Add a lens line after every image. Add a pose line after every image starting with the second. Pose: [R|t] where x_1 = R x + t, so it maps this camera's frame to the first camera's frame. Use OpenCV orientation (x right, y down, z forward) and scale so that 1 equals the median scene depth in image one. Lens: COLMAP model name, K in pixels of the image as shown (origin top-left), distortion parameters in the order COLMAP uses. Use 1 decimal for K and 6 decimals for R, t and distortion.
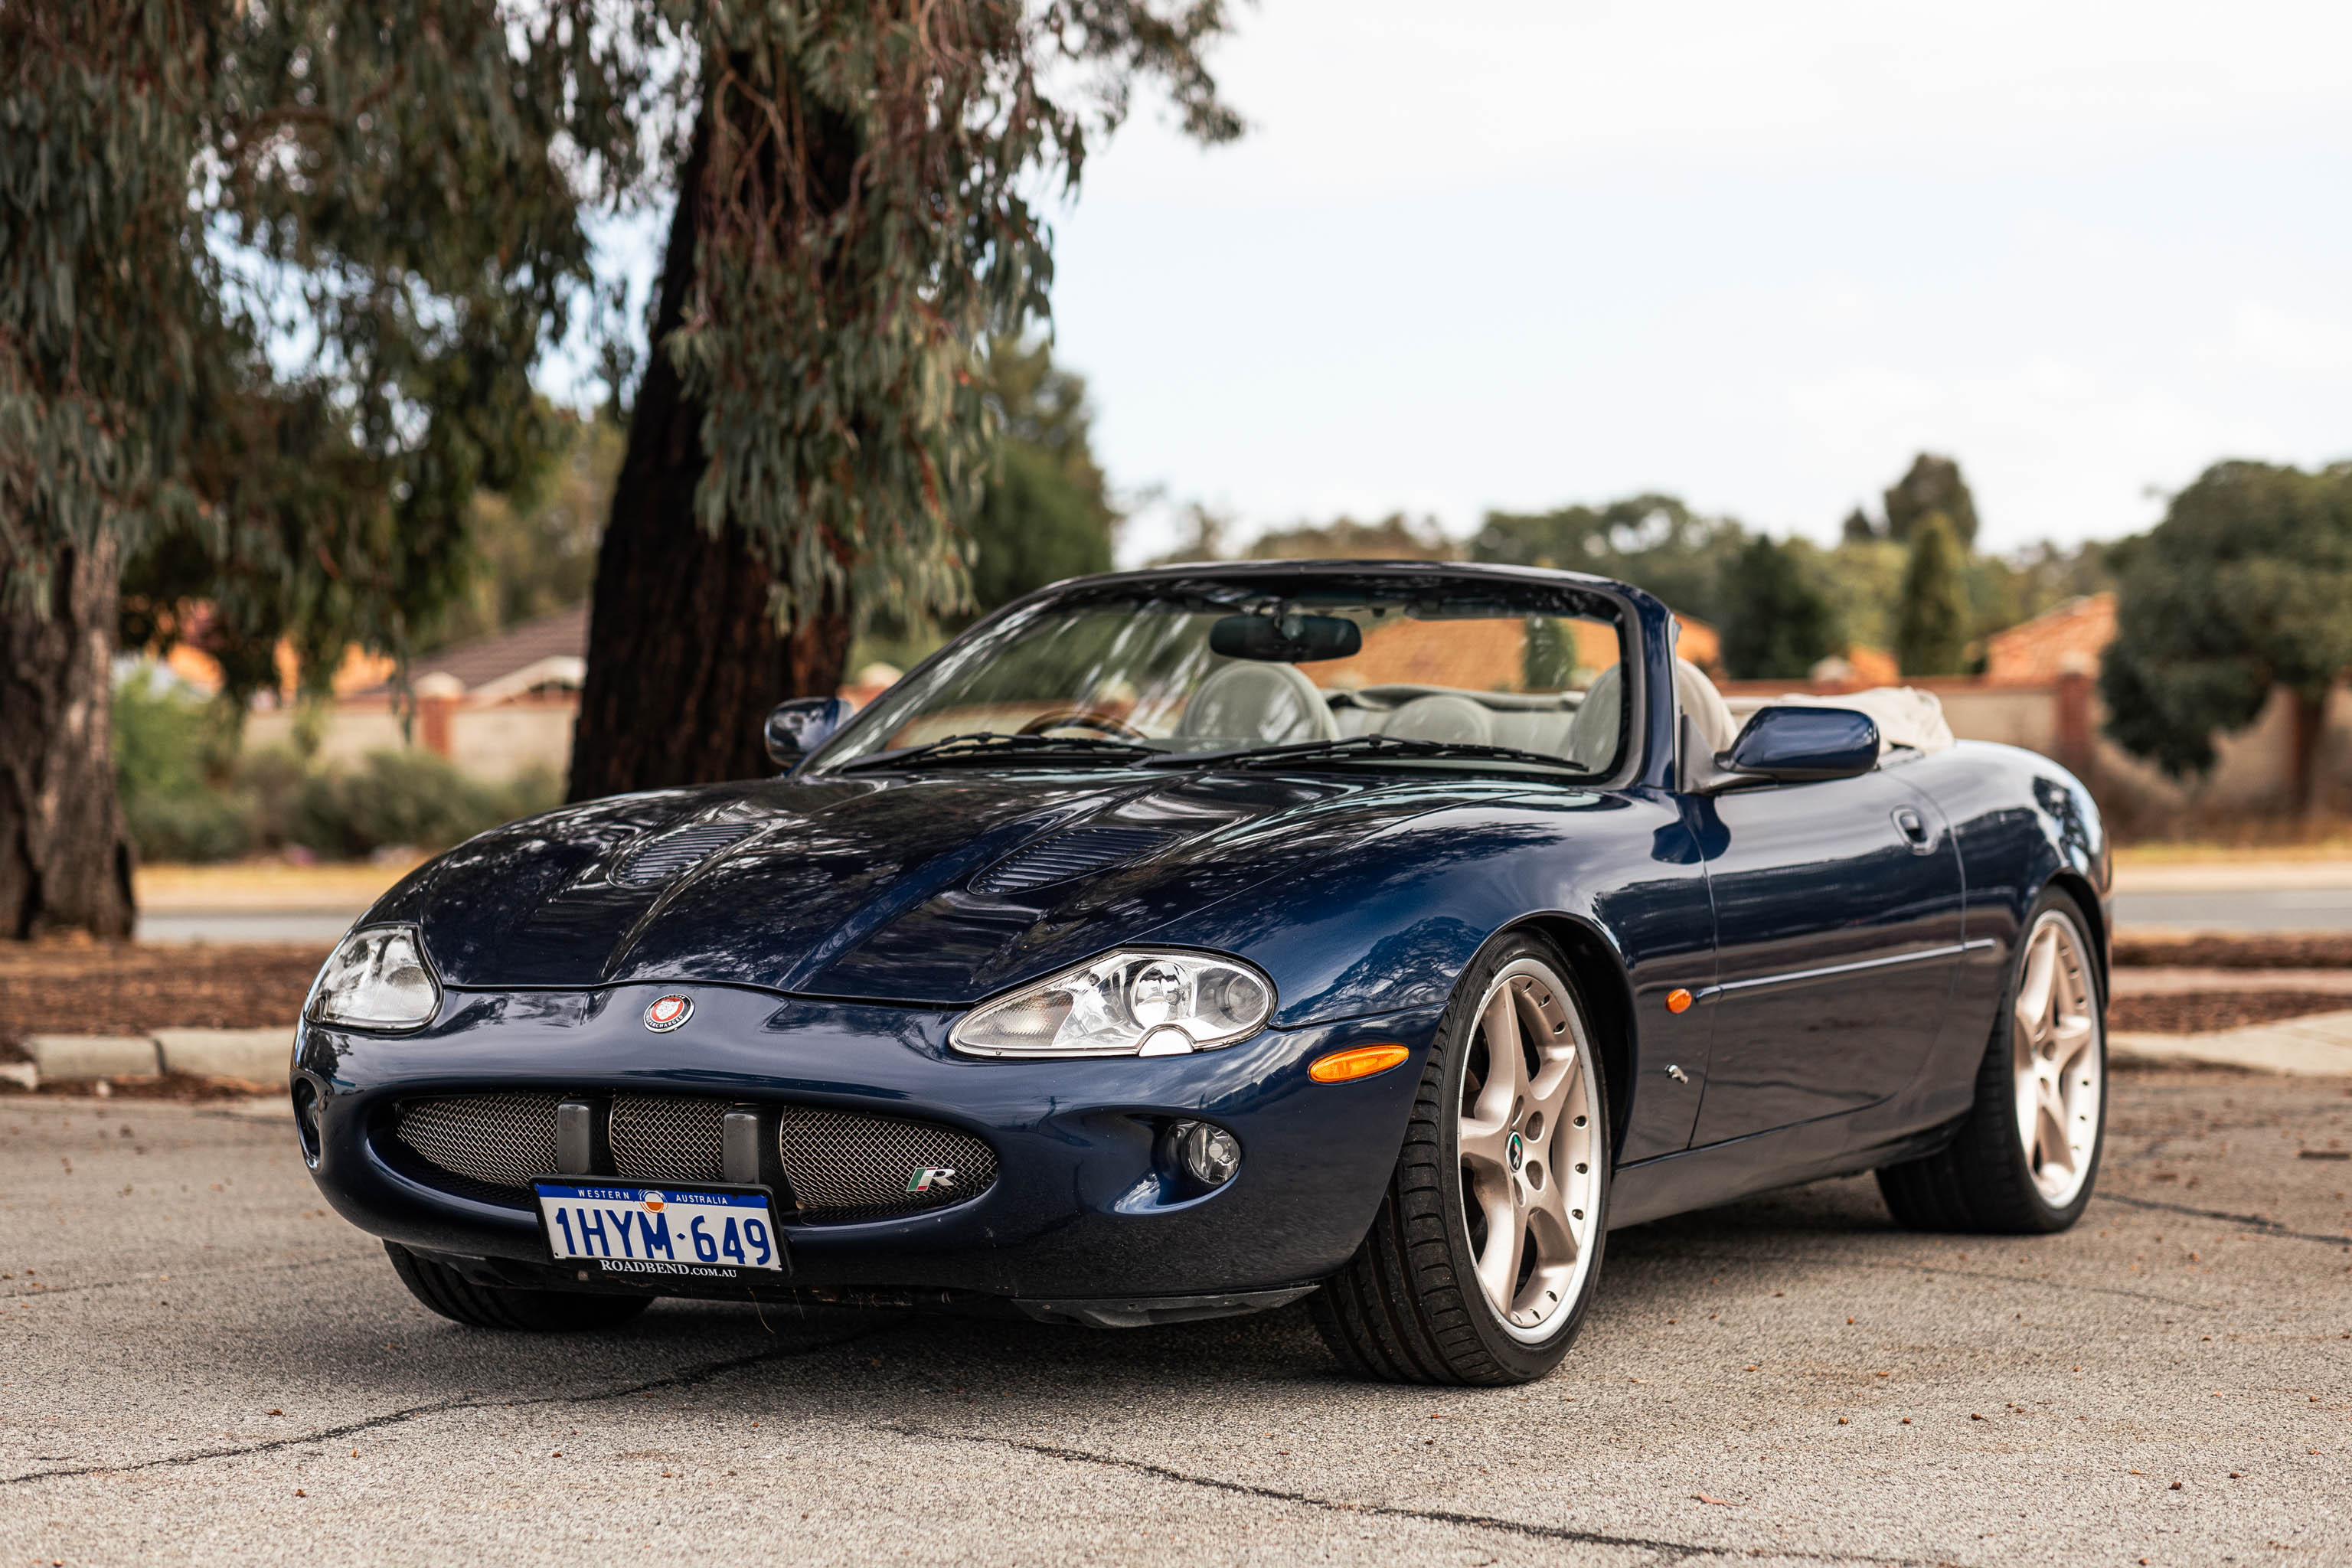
lens RADIAL K [[5386.3, 0, 1176.0], [0, 5386.3, 784.0], [0, 0, 1]] dist [0.027443, -0.140488]
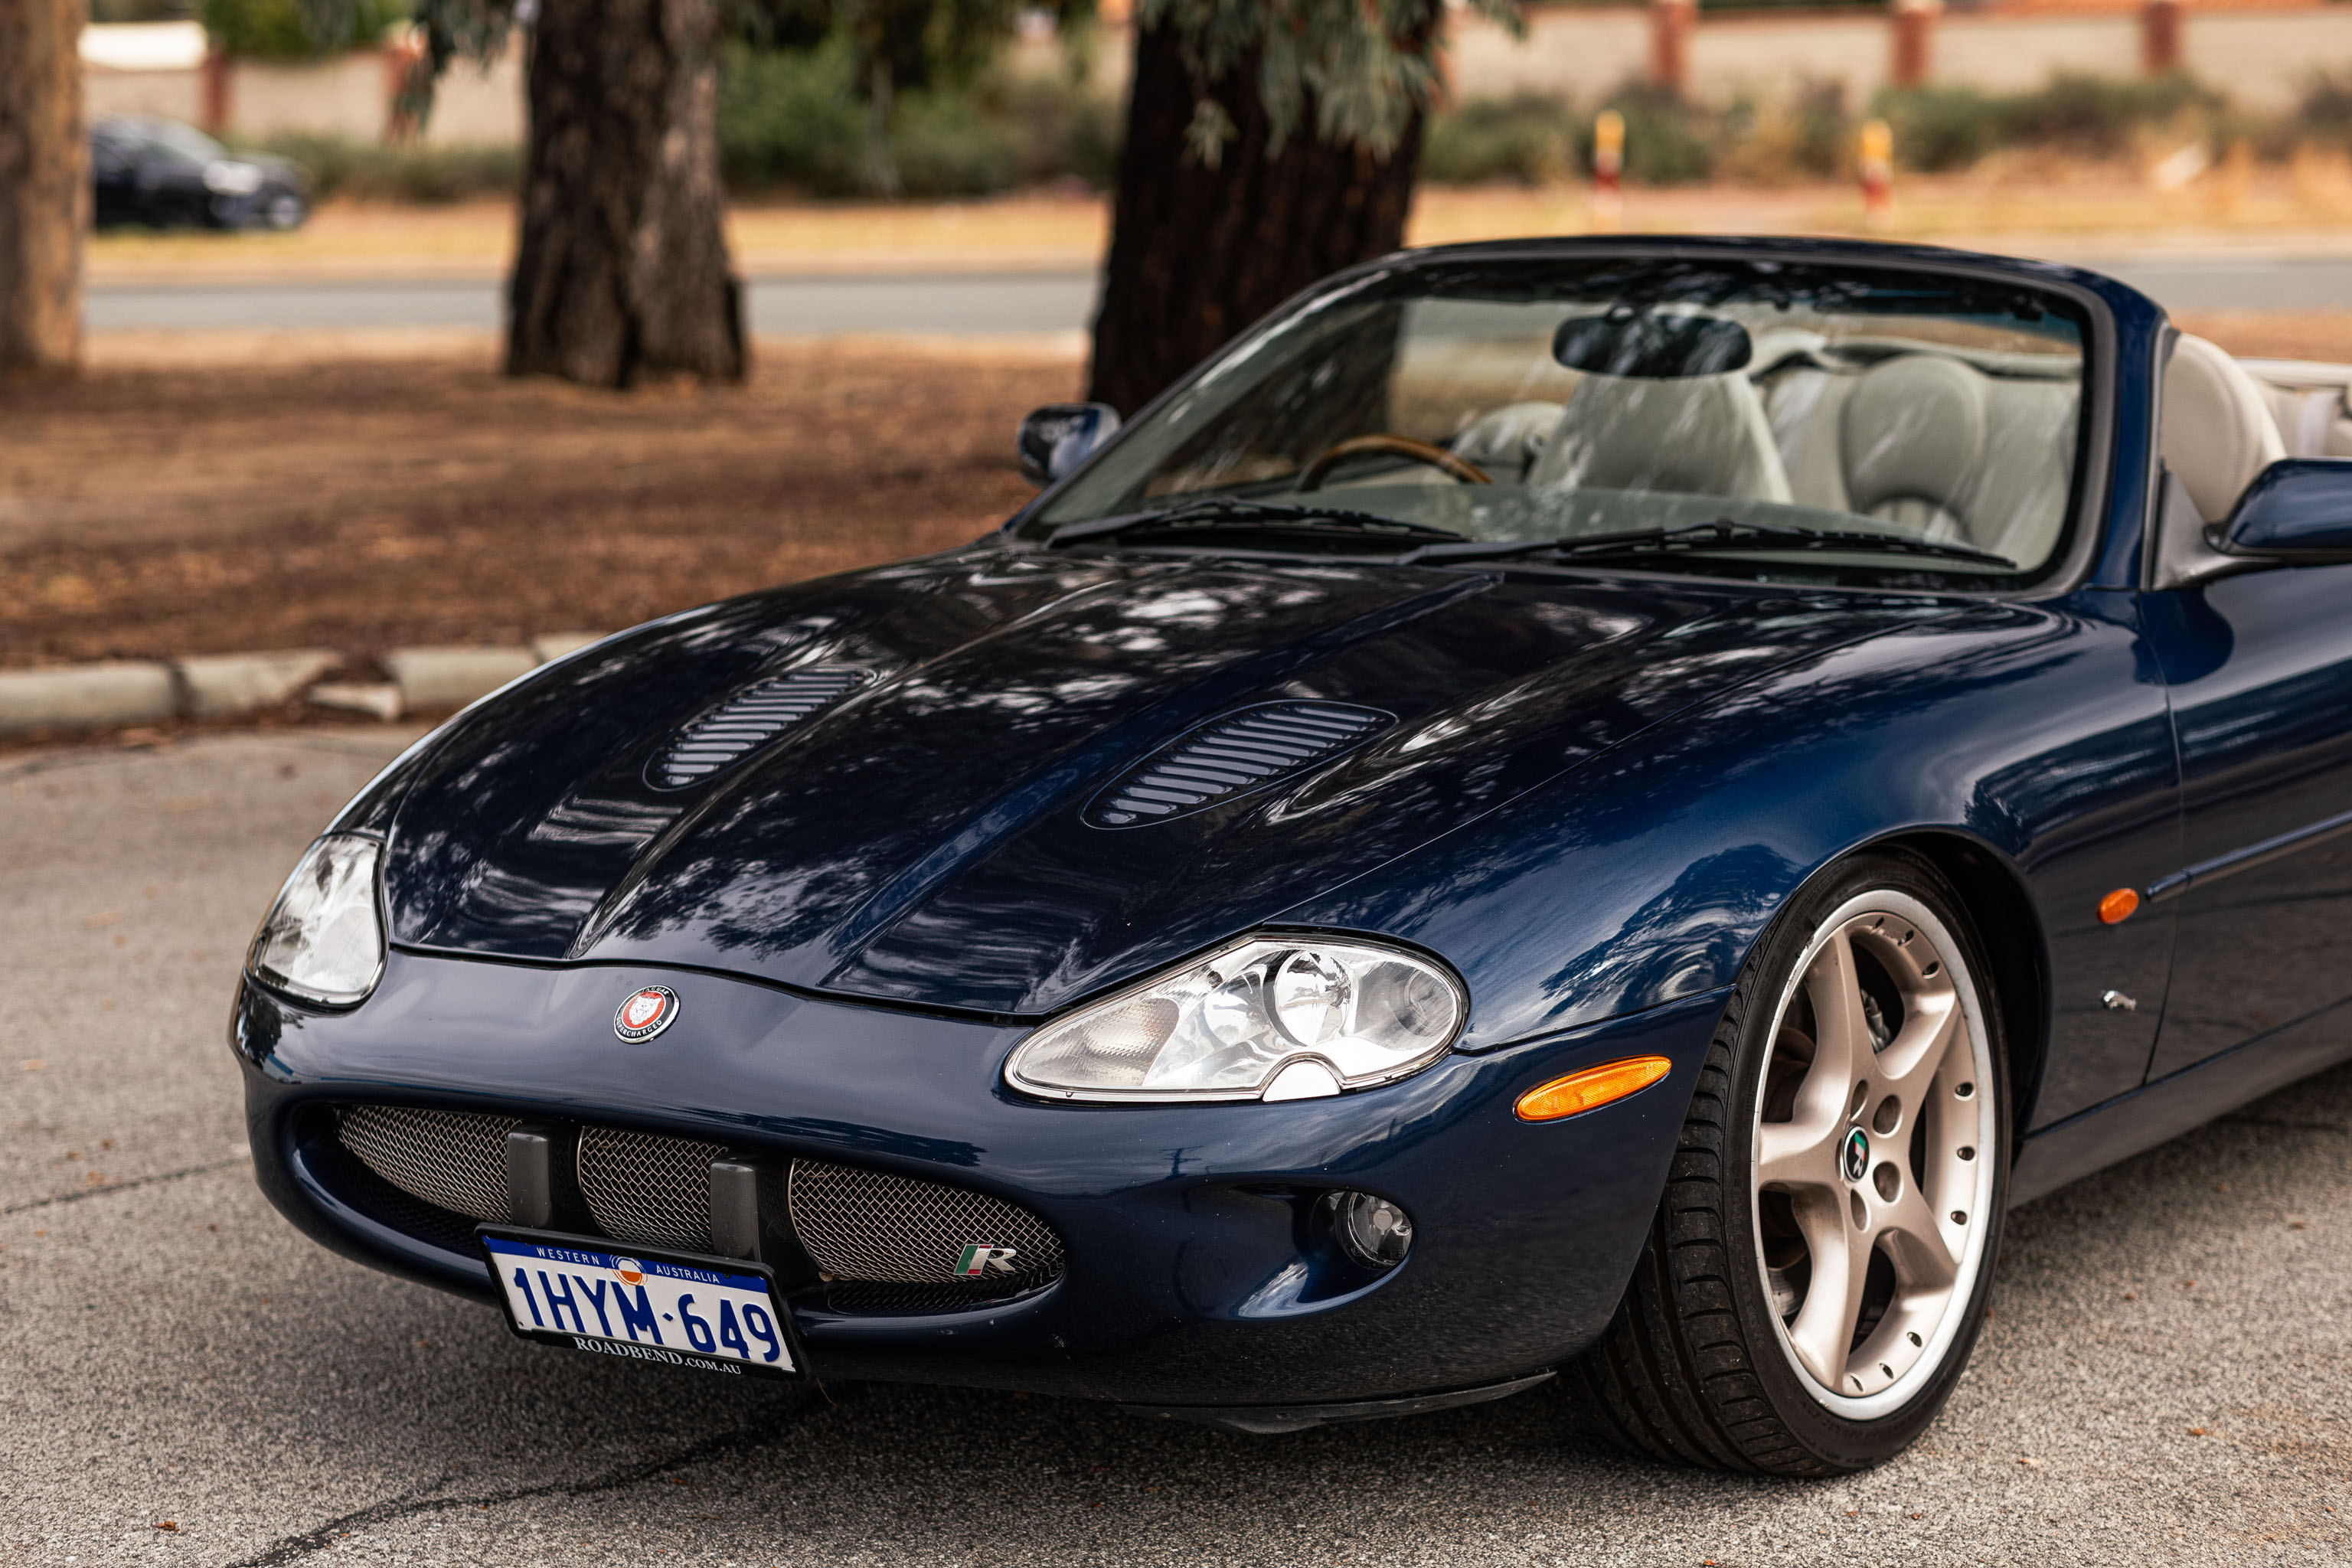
lens RADIAL K [[5386.3, 0, 1176.0], [0, 5386.3, 784.0], [0, 0, 1]] dist [0.027443, -0.140488]
pose [[0.987181, 0.002889, -0.159580, 0.093159], [0.018826, 0.990749, 0.134395, -0.085123], [0.158492, -0.135676, 0.977994, 0.297477]]
